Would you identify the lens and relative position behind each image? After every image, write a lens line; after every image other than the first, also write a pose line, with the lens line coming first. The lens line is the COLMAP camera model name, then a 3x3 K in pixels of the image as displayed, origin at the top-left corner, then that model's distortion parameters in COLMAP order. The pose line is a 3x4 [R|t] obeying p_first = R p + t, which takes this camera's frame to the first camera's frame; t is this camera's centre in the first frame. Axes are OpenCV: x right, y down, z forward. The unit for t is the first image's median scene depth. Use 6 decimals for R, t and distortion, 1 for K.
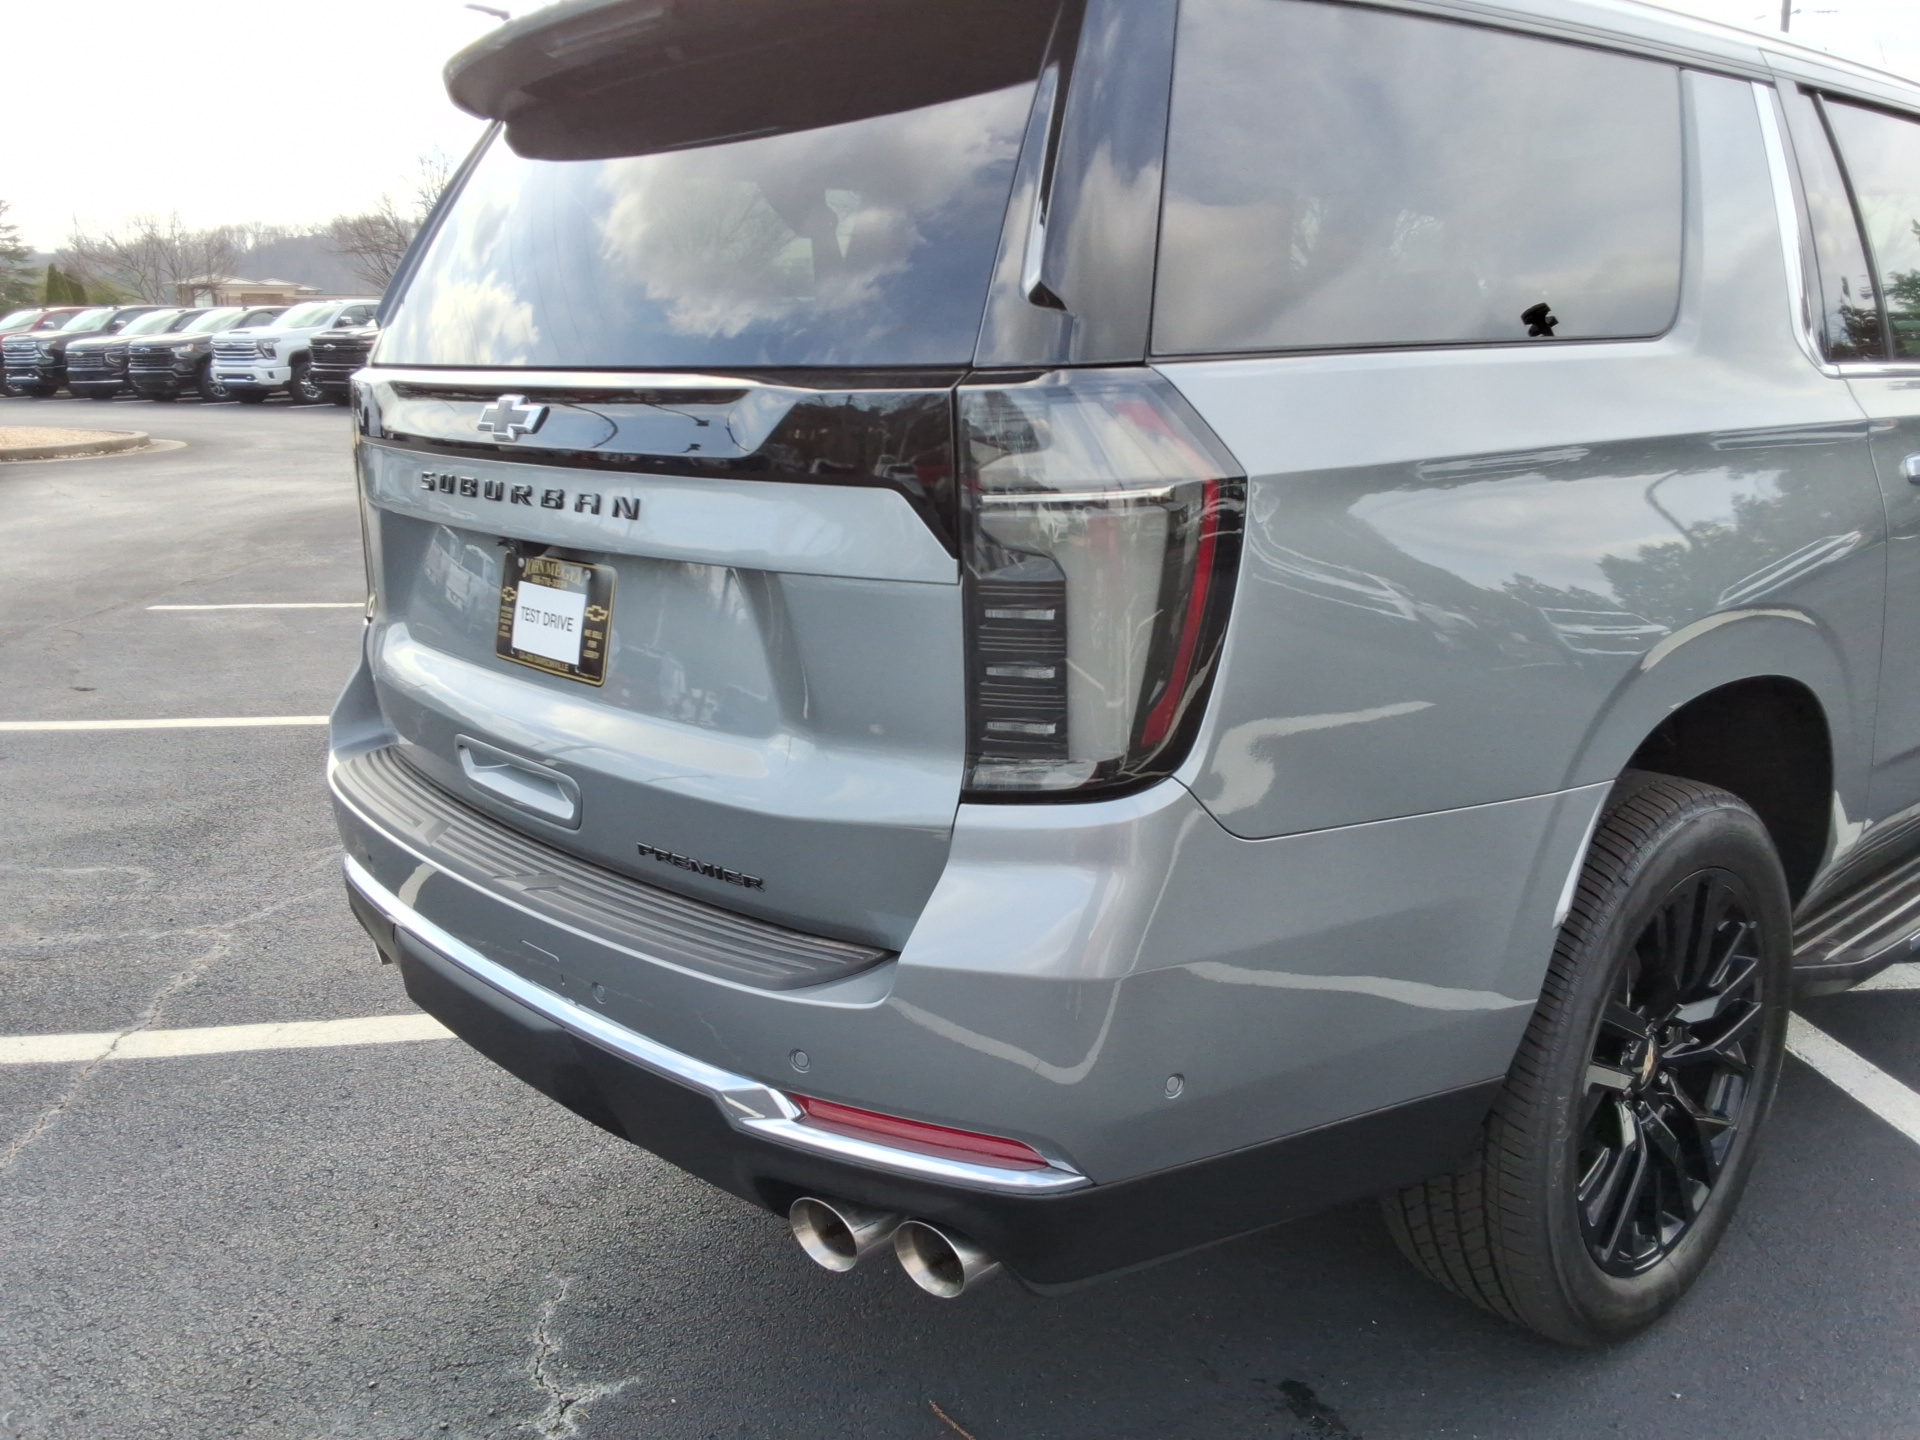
lens RADIAL K [[1557.7, 0, 978.8], [0, 1557.7, 707.0], [0, 0, 1]] dist [0.109162, -0.180081]
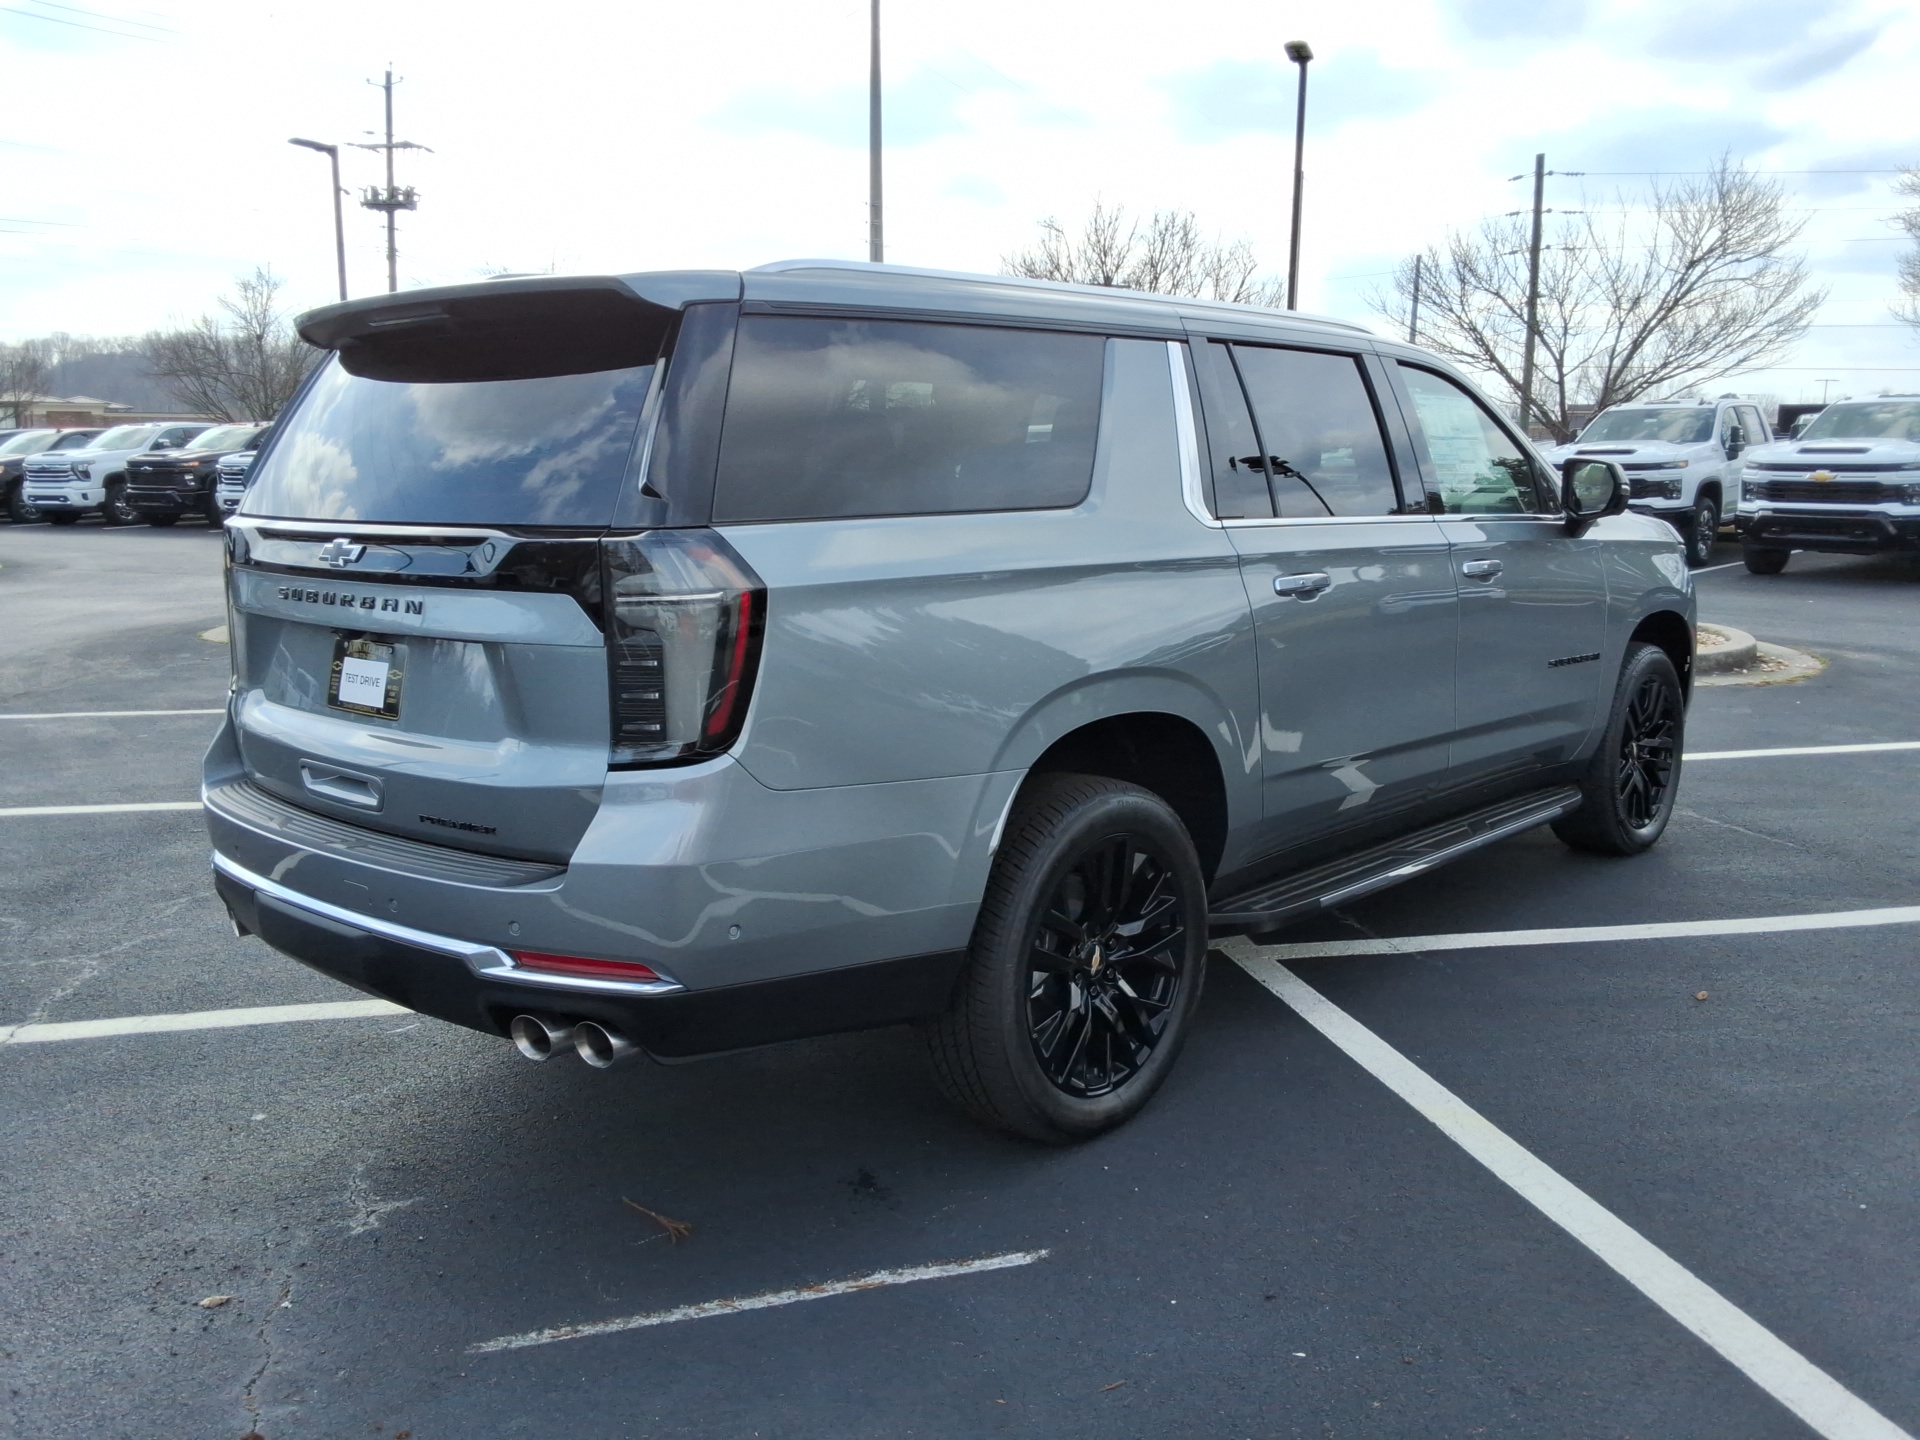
lens RADIAL K [[1557.7, 0, 978.8], [0, 1557.7, 707.0], [0, 0, 1]] dist [0.109162, -0.180081]
pose [[0.994748, -0.010388, 0.101824, 0.156453], [0.017934, 0.997135, -0.073482, 0.087766], [-0.100769, 0.074922, 0.992085, -0.552668]]
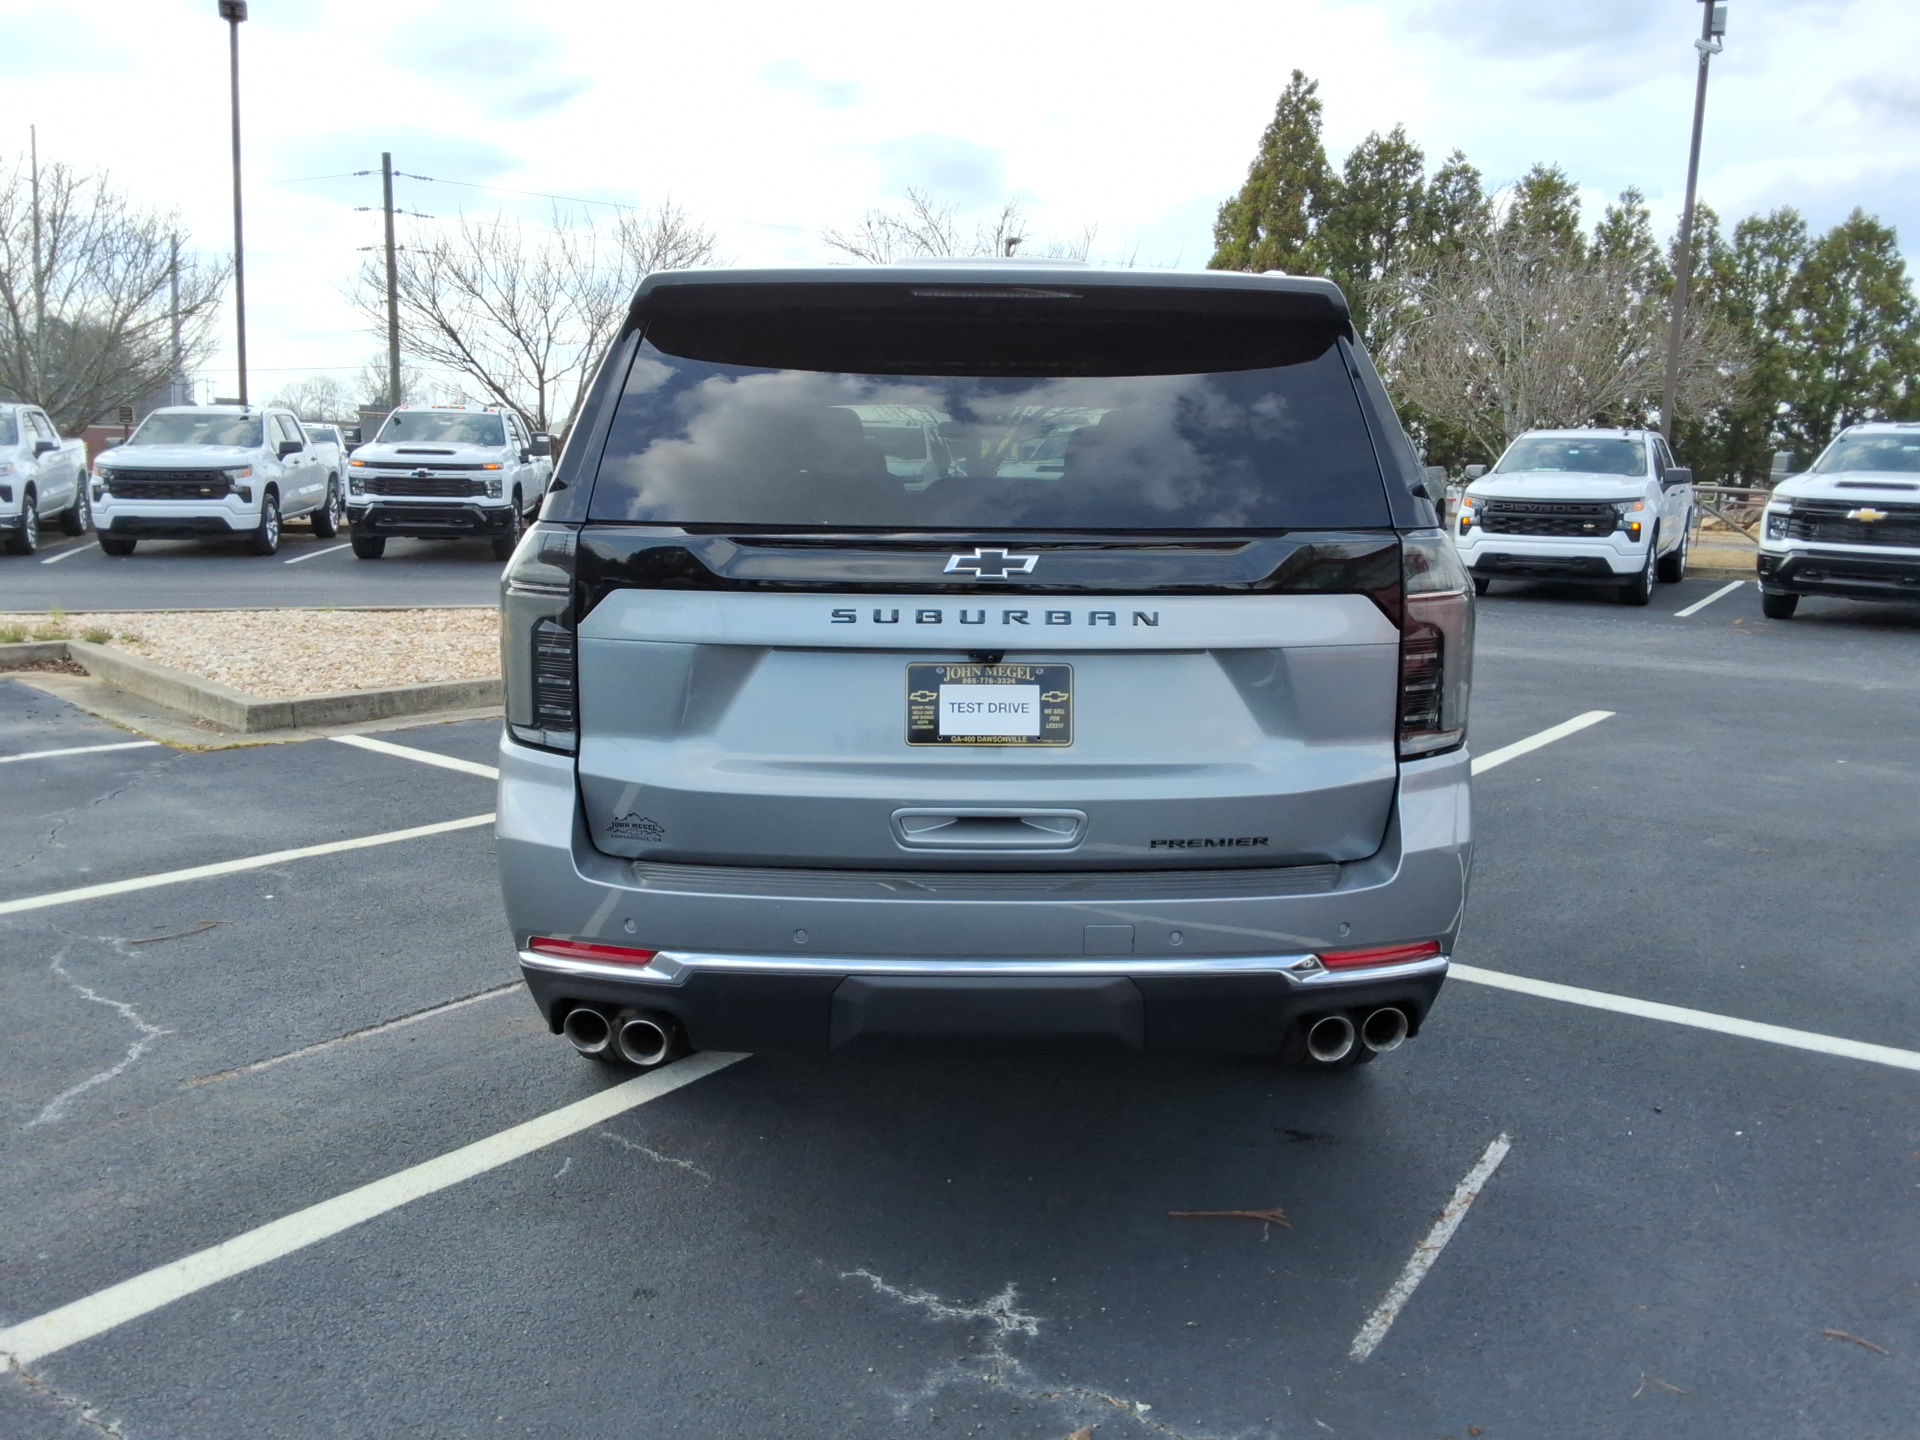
lens RADIAL K [[1563.7, 0, 990.2], [0, 1563.7, 715.4], [0, 0, 1]] dist [0.098171, -0.175628]
pose [[0.650864, -0.096686, 0.753012, -1.198477], [0.150456, 0.988612, -0.003109, -0.041837], [-0.744136, 0.115319, 0.657999, 0.096164]]
